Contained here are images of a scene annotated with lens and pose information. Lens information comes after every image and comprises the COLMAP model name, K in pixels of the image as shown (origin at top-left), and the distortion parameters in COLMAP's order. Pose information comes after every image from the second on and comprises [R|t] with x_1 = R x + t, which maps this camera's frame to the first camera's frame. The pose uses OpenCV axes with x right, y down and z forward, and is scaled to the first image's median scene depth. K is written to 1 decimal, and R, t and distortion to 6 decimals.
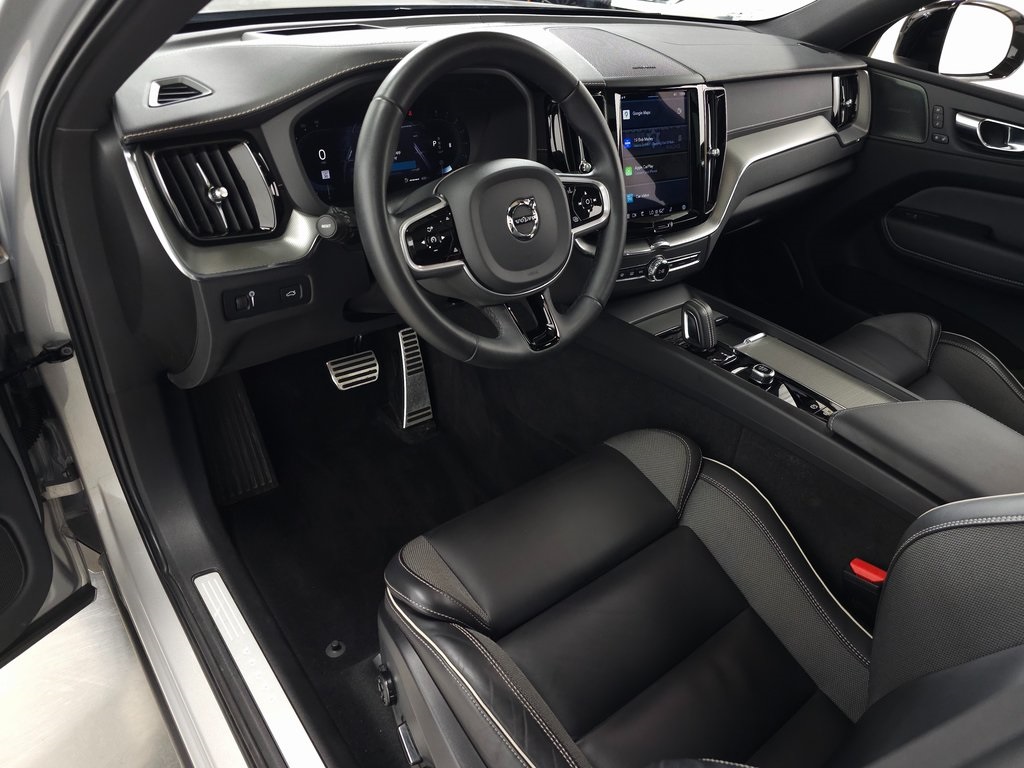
lens RADIAL K [[686.1, 0, 508.0], [0, 686.1, 386.8], [0, 0, 1]] dist [0.001976, -0.003205]
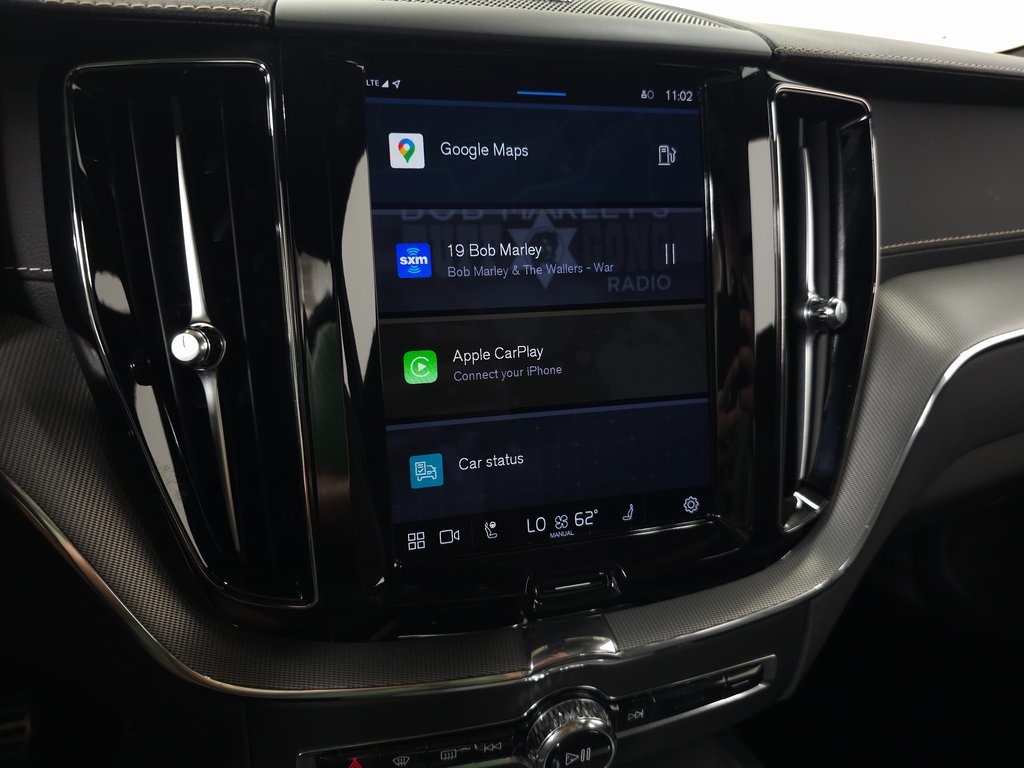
lens RADIAL K [[687.8, 0, 512.4], [0, 687.8, 380.8], [0, 0, 1]] dist [0.001808, -0.003135]
pose [[0.963917, 0.067644, -0.257466, 0.268429], [-0.121372, 0.972475, -0.198899, -0.259899], [0.236925, 0.222971, 0.945595, 0.760740]]
